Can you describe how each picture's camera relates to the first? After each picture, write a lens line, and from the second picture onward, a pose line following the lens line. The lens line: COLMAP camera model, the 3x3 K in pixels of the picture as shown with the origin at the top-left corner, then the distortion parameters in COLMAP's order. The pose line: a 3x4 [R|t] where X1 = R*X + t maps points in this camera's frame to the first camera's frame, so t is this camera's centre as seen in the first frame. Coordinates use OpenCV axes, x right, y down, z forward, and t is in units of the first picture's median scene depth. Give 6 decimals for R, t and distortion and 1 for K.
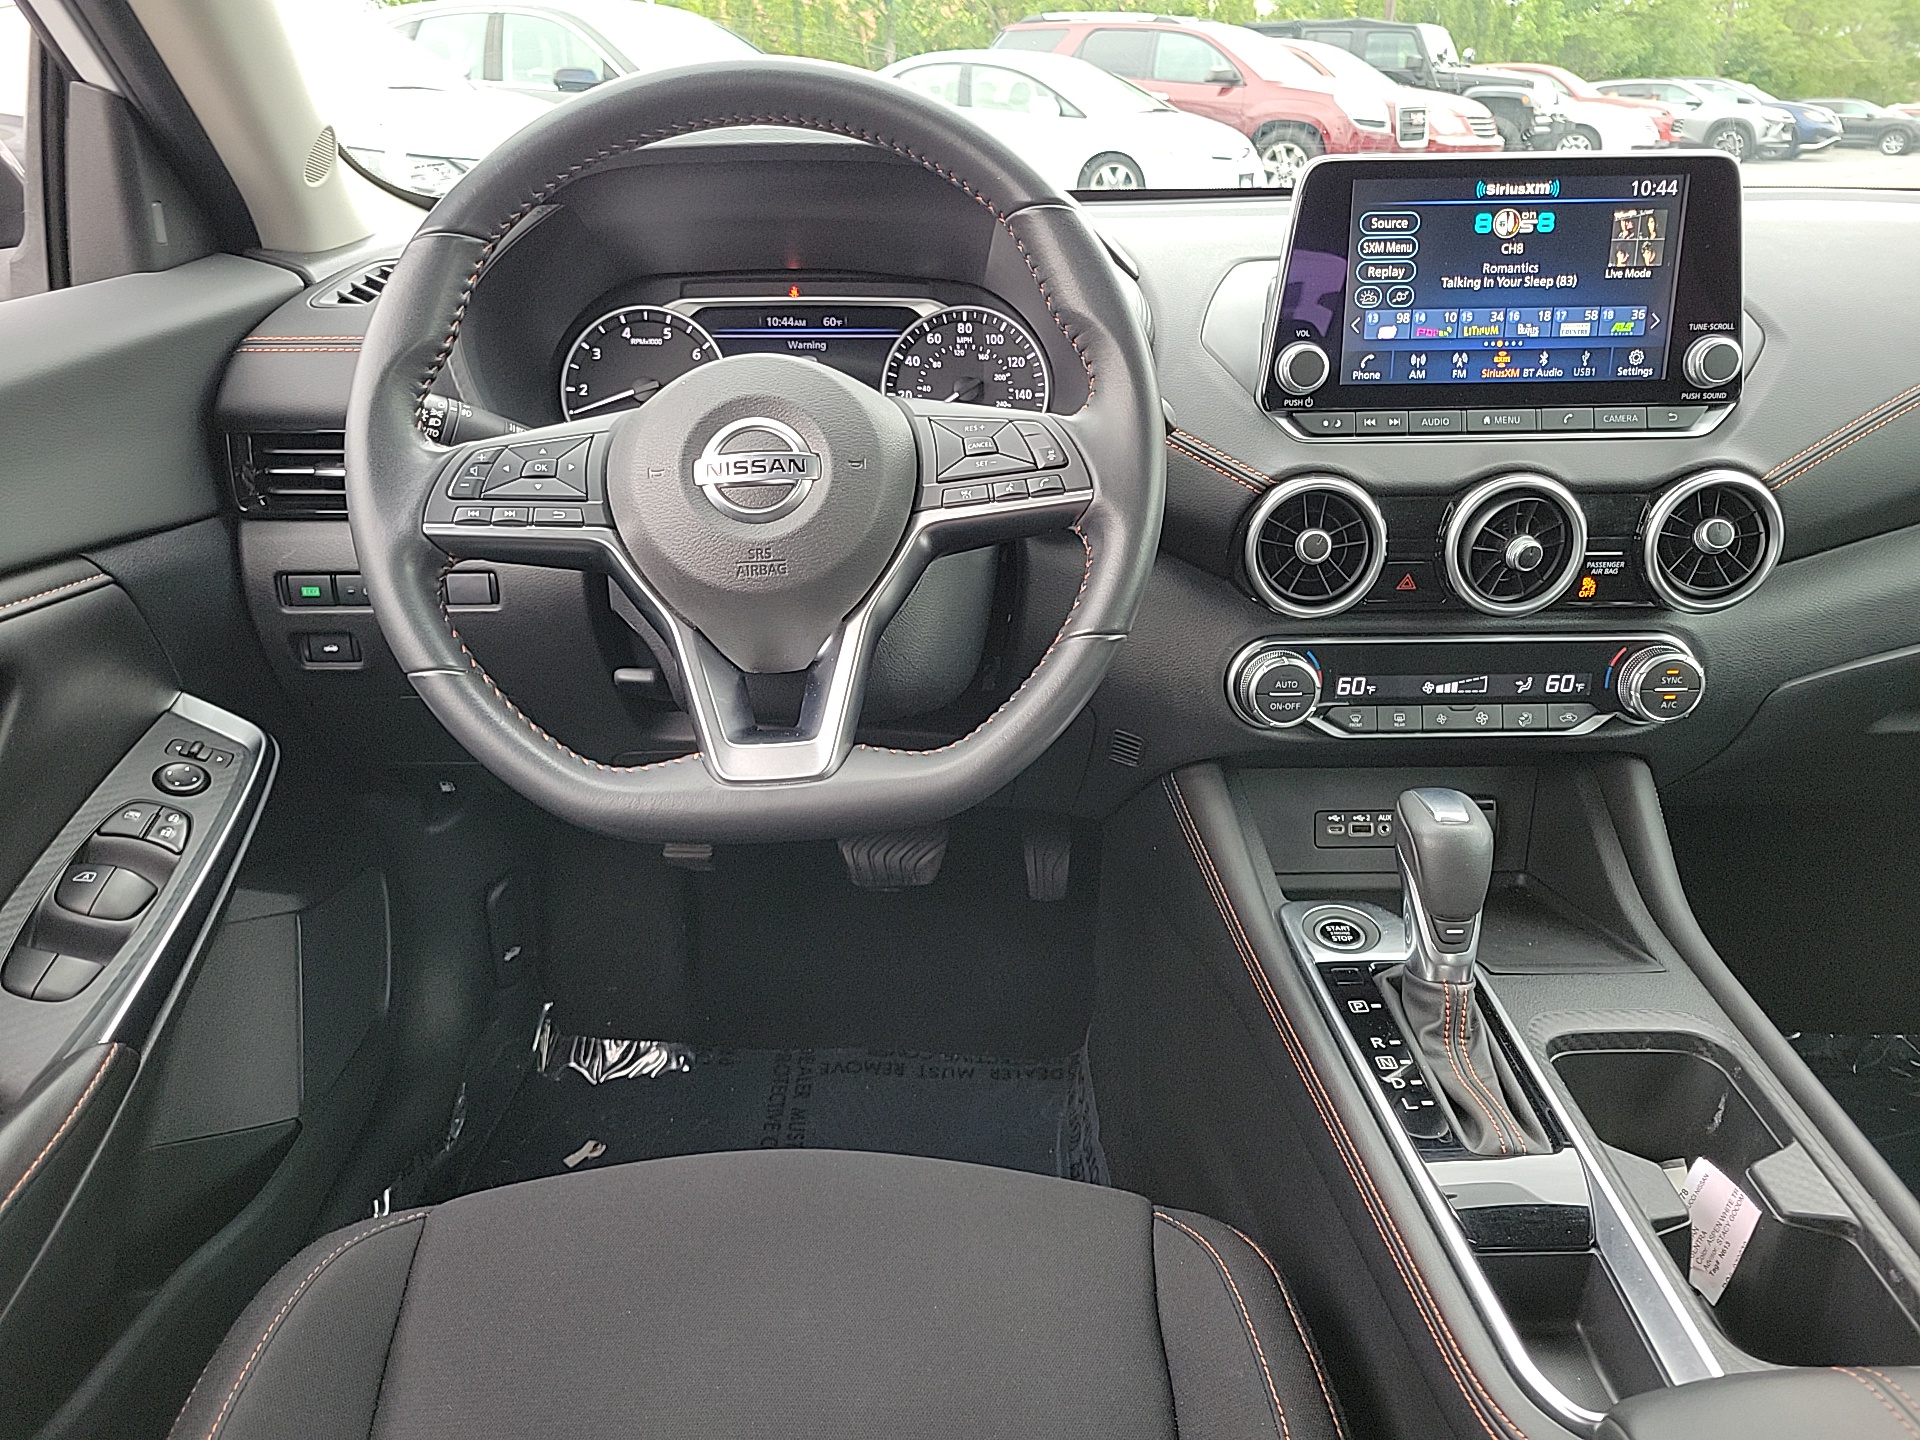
lens RADIAL K [[1444.6, 0, 948.0], [0, 1444.6, 712.8], [0, 0, 1]] dist [0.038276, -0.027392]
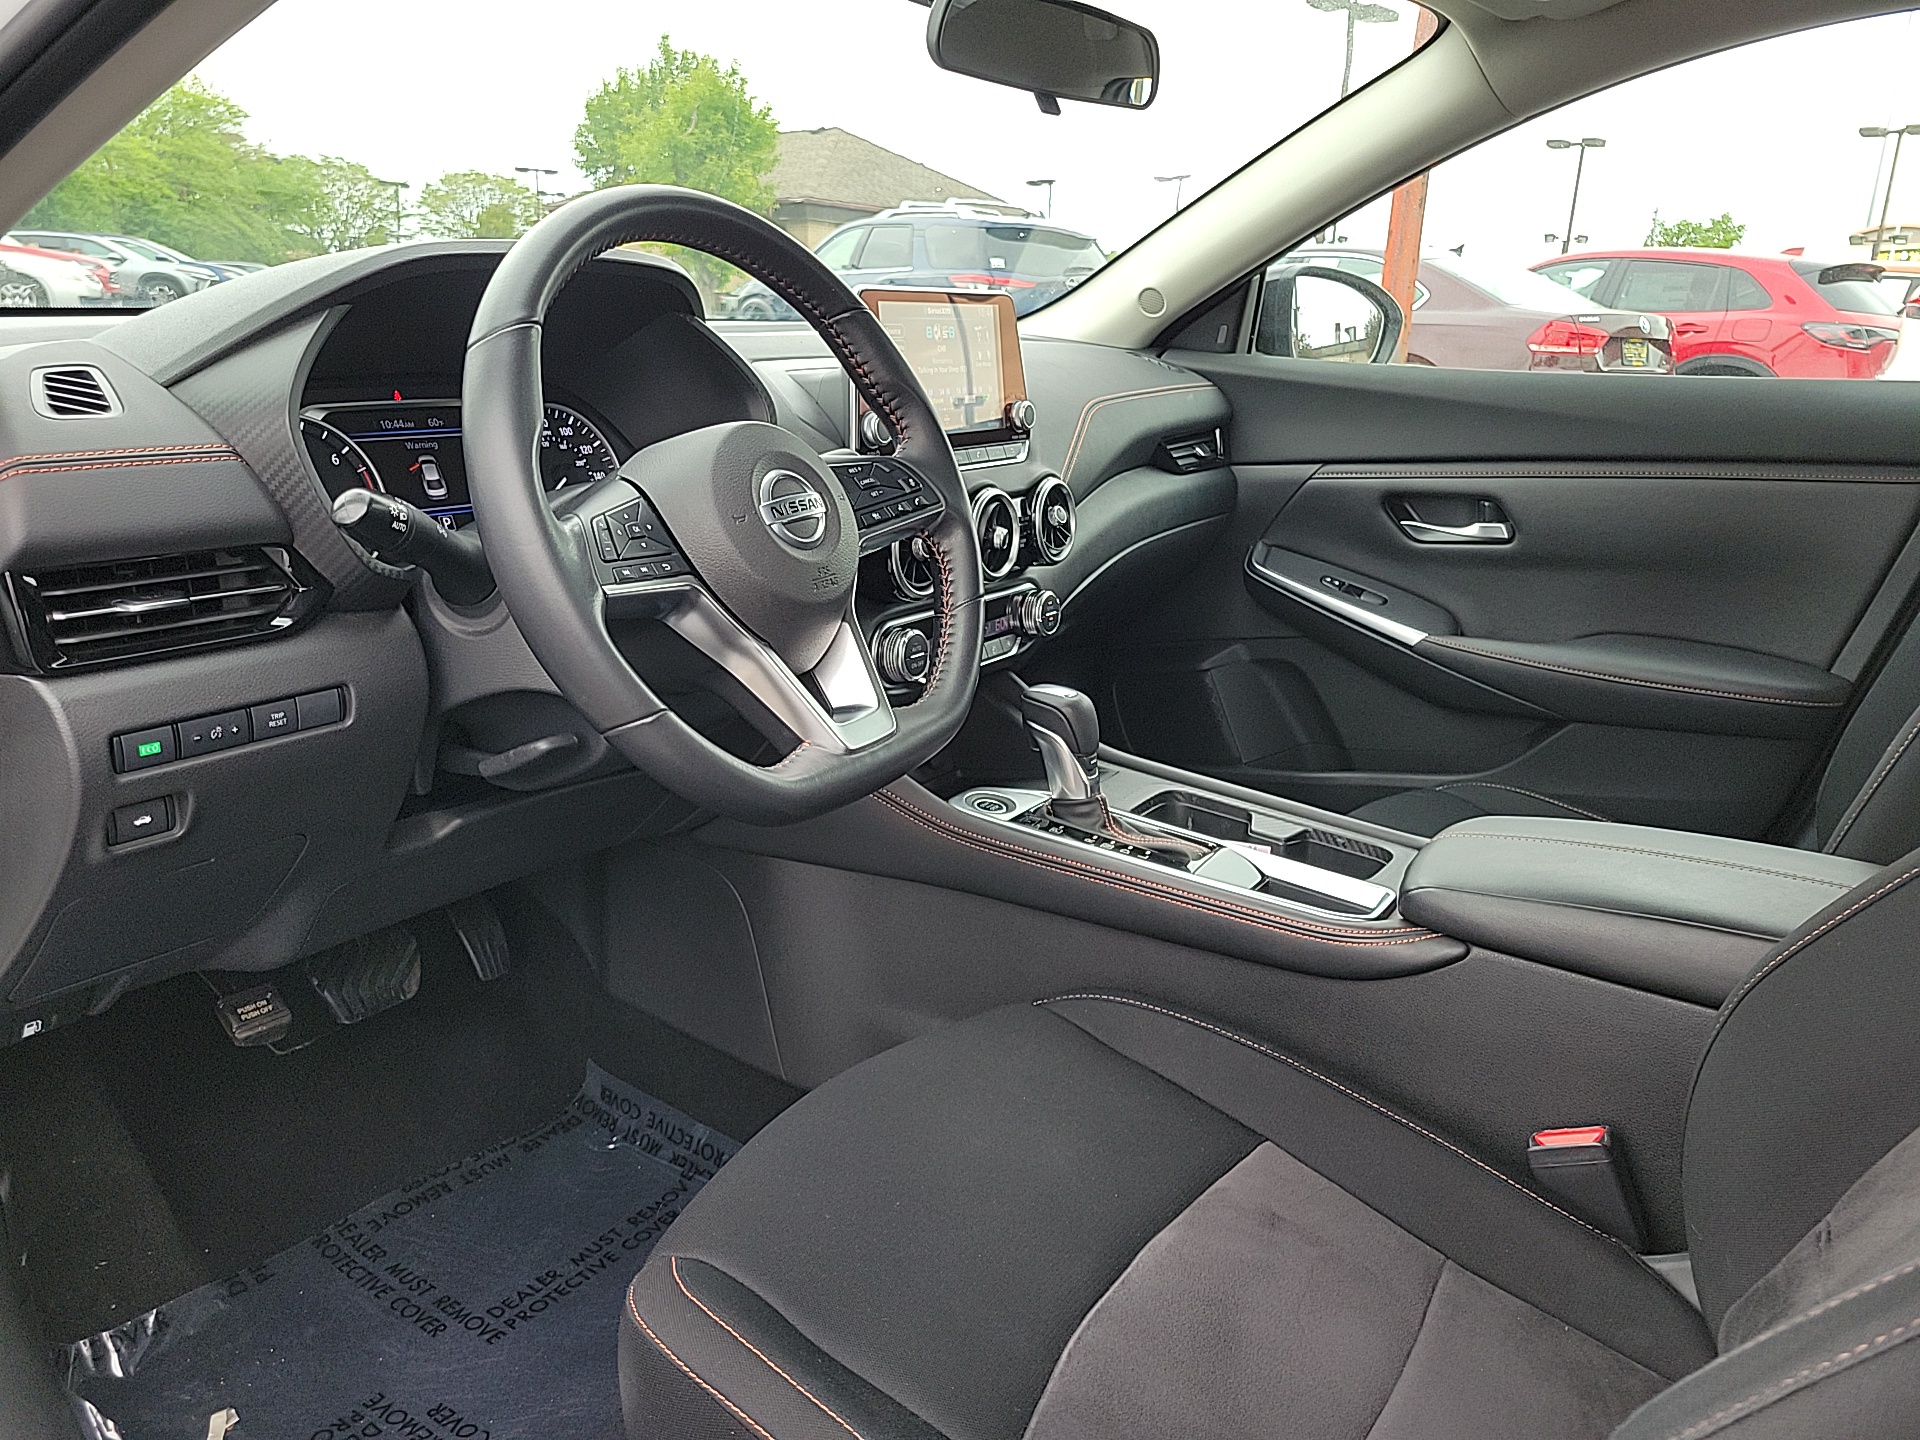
lens RADIAL K [[1439.4, 0, 960.0], [0, 1439.4, 720.0], [0, 0, 1]] dist [0.046157, -0.028959]
pose [[0.566349, -0.206948, 0.797760, -0.852165], [0.278959, 0.958962, 0.050726, -0.011829], [-0.775520, 0.193814, 0.600837, 0.131859]]
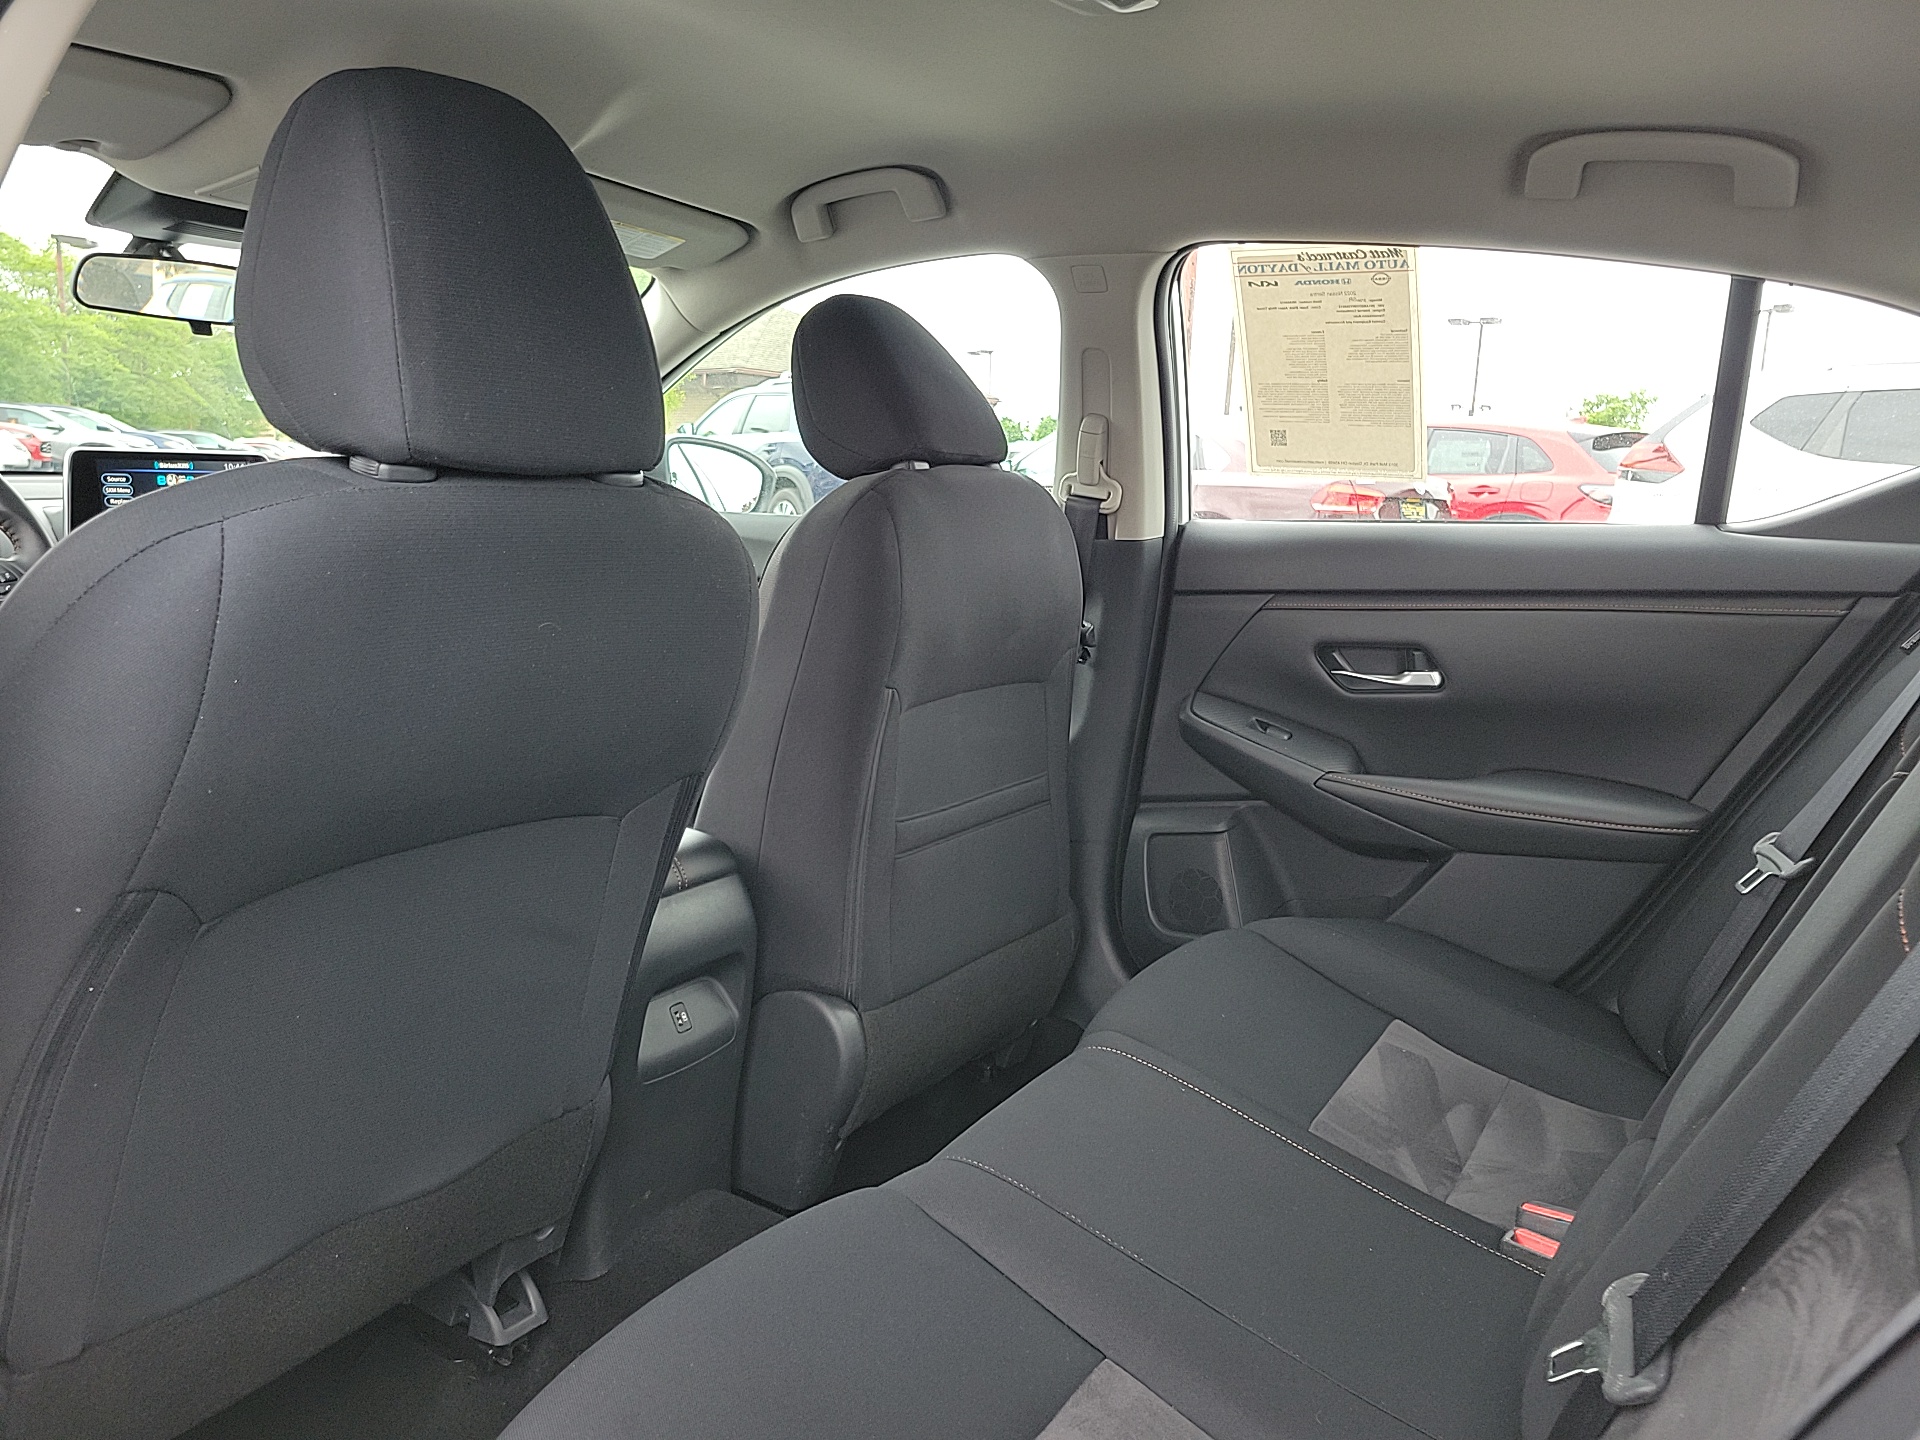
lens RADIAL K [[1439.4, 0, 960.0], [0, 1439.4, 720.0], [0, 0, 1]] dist [0.046157, -0.028959]
pose [[0.545059, -0.123694, 0.829223, -0.779944], [0.286348, 0.957047, -0.045458, 0.419923], [-0.787982, 0.262224, 0.557066, -0.994148]]
